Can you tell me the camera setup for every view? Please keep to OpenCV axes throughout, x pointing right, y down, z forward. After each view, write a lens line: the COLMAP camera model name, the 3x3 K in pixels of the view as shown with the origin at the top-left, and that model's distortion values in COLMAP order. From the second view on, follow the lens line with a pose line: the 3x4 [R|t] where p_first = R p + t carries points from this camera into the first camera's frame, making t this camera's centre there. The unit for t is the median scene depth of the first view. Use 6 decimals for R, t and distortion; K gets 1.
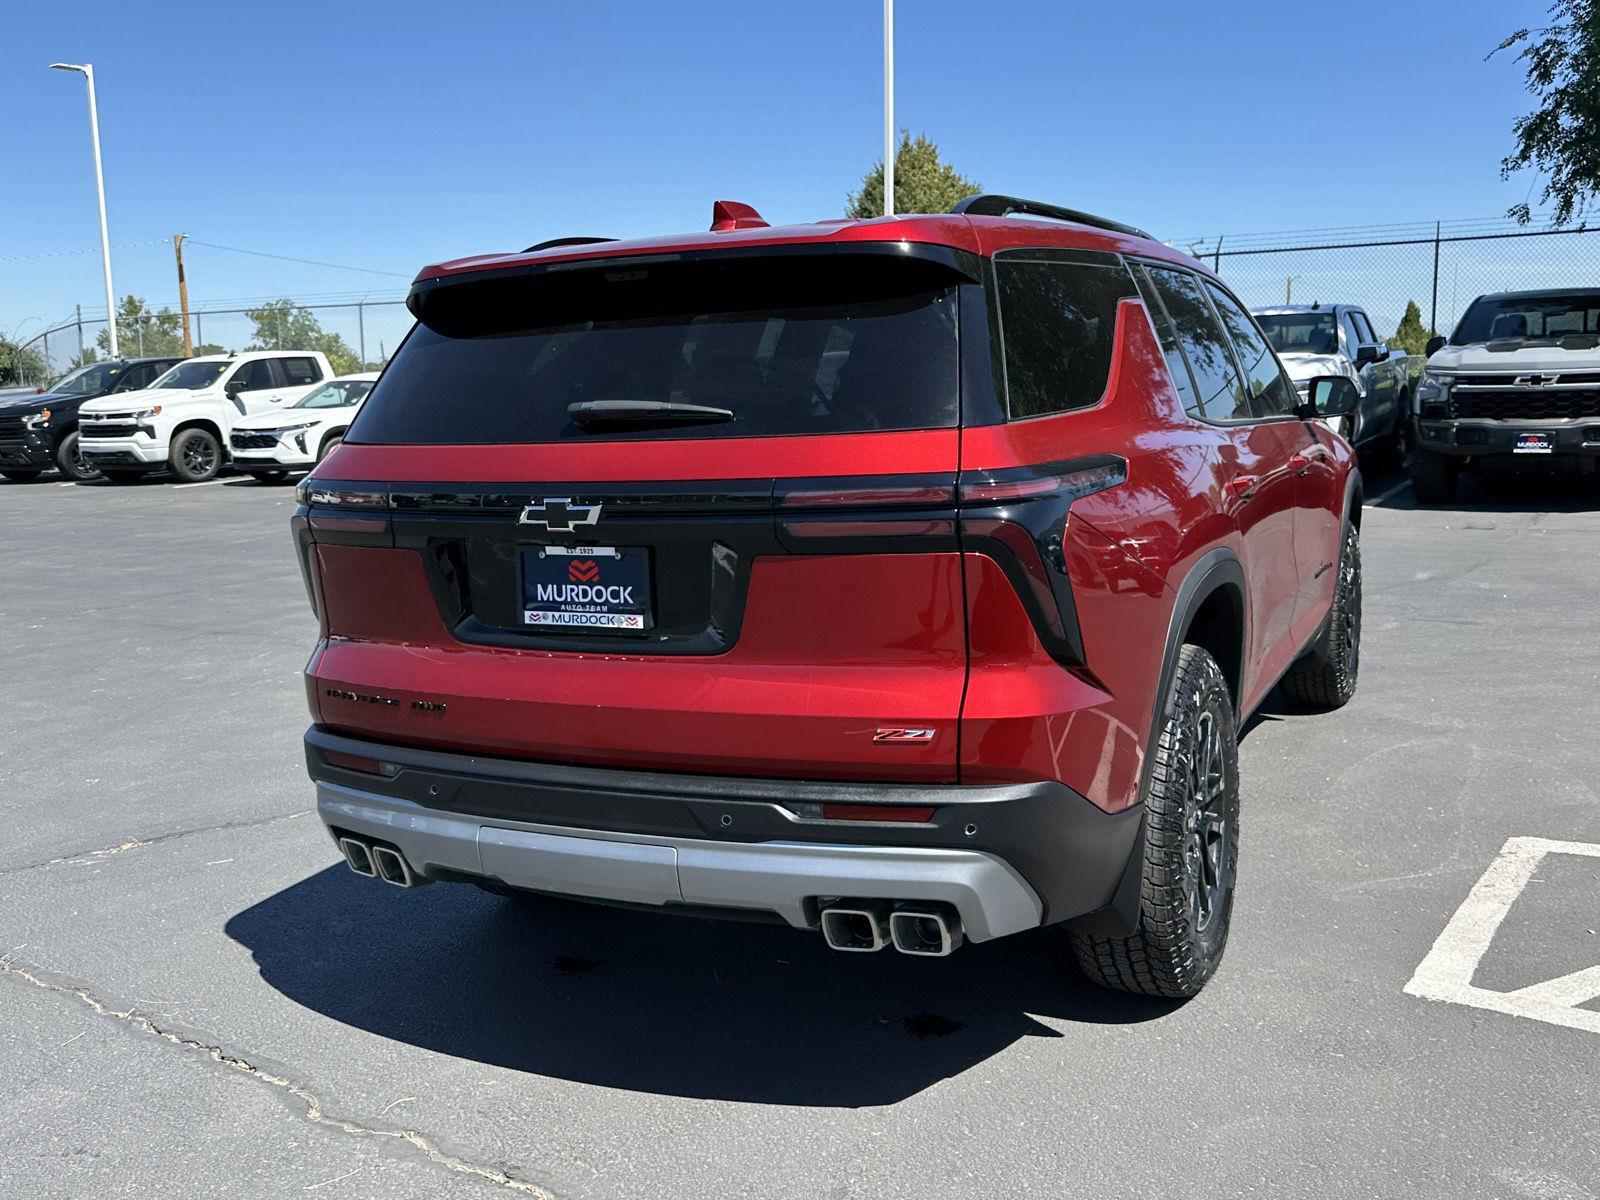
lens RADIAL K [[1414.1, 0, 801.6], [0, 1414.1, 574.6], [0, 0, 1]] dist [0.091115, -0.163070]
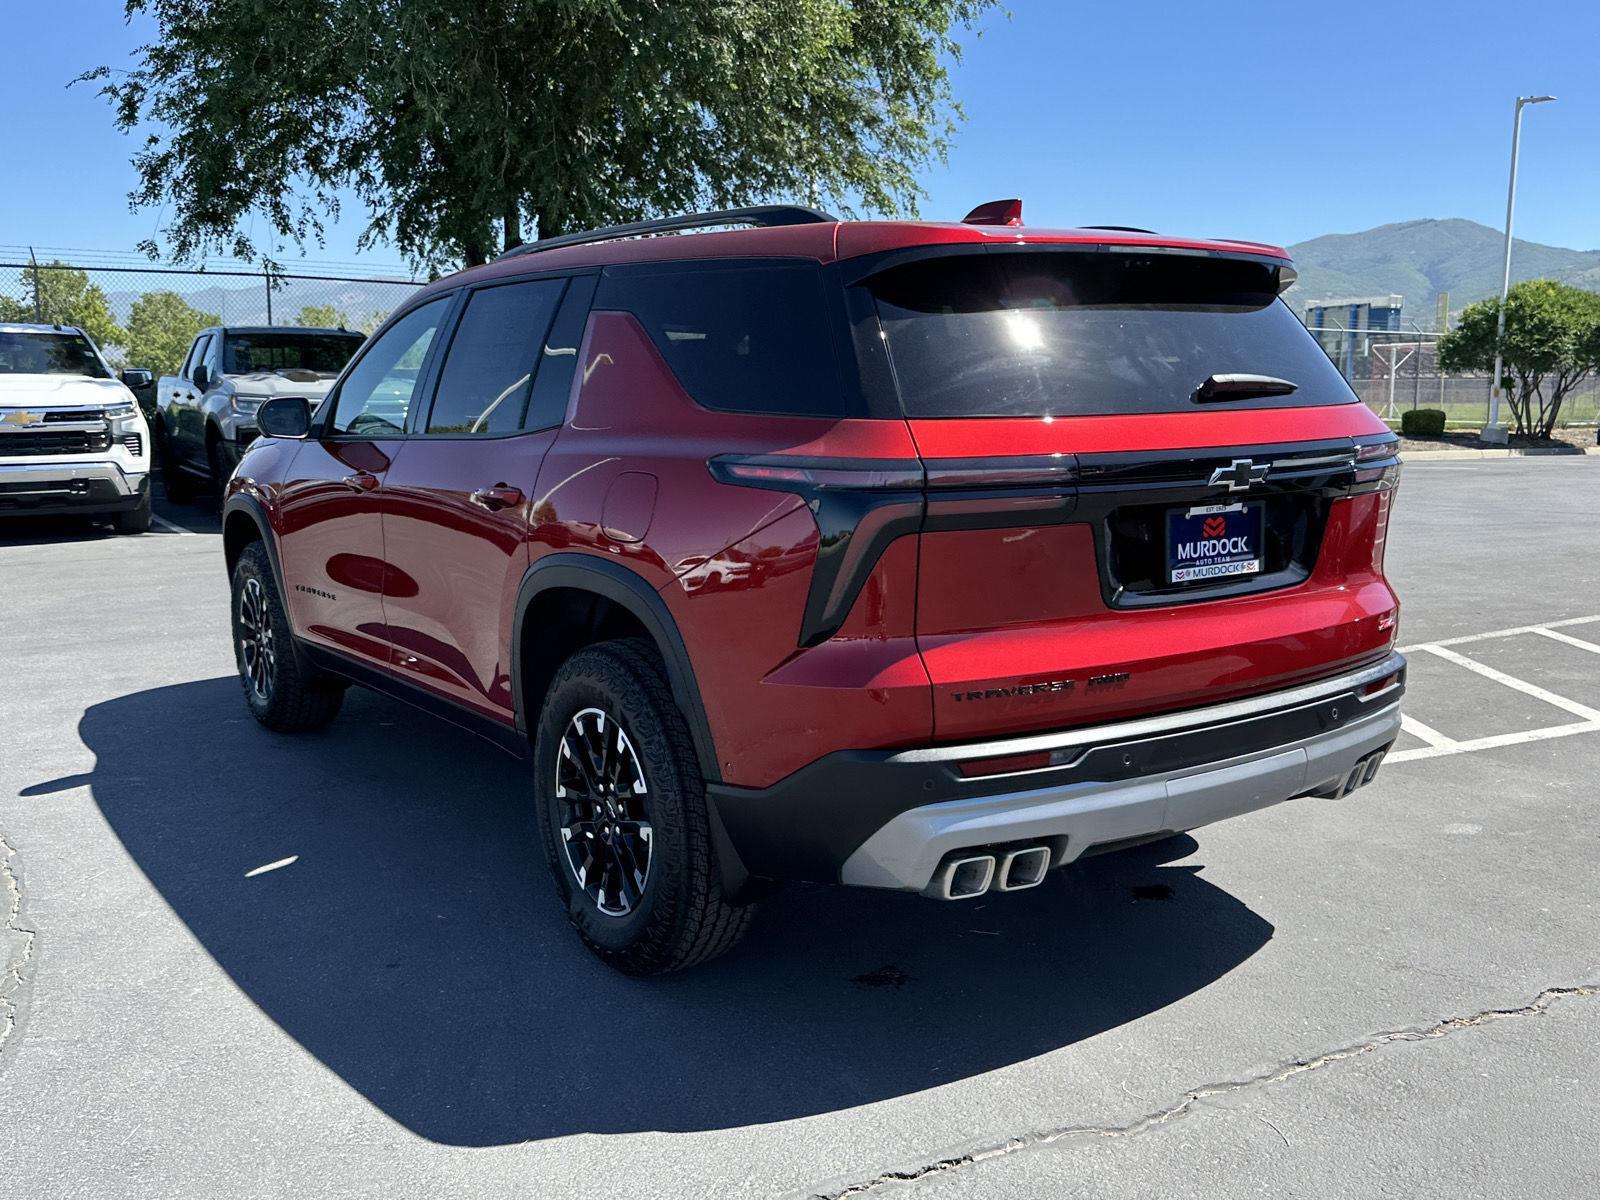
lens RADIAL K [[1414.1, 0, 802.2], [0, 1414.1, 587.7], [0, 0, 1]] dist [0.091115, -0.163070]
pose [[0.488138, -0.088019, 0.868317, -1.228738], [0.105164, 0.993584, 0.041598, -0.034189], [-0.866407, 0.071010, 0.494263, 0.698445]]
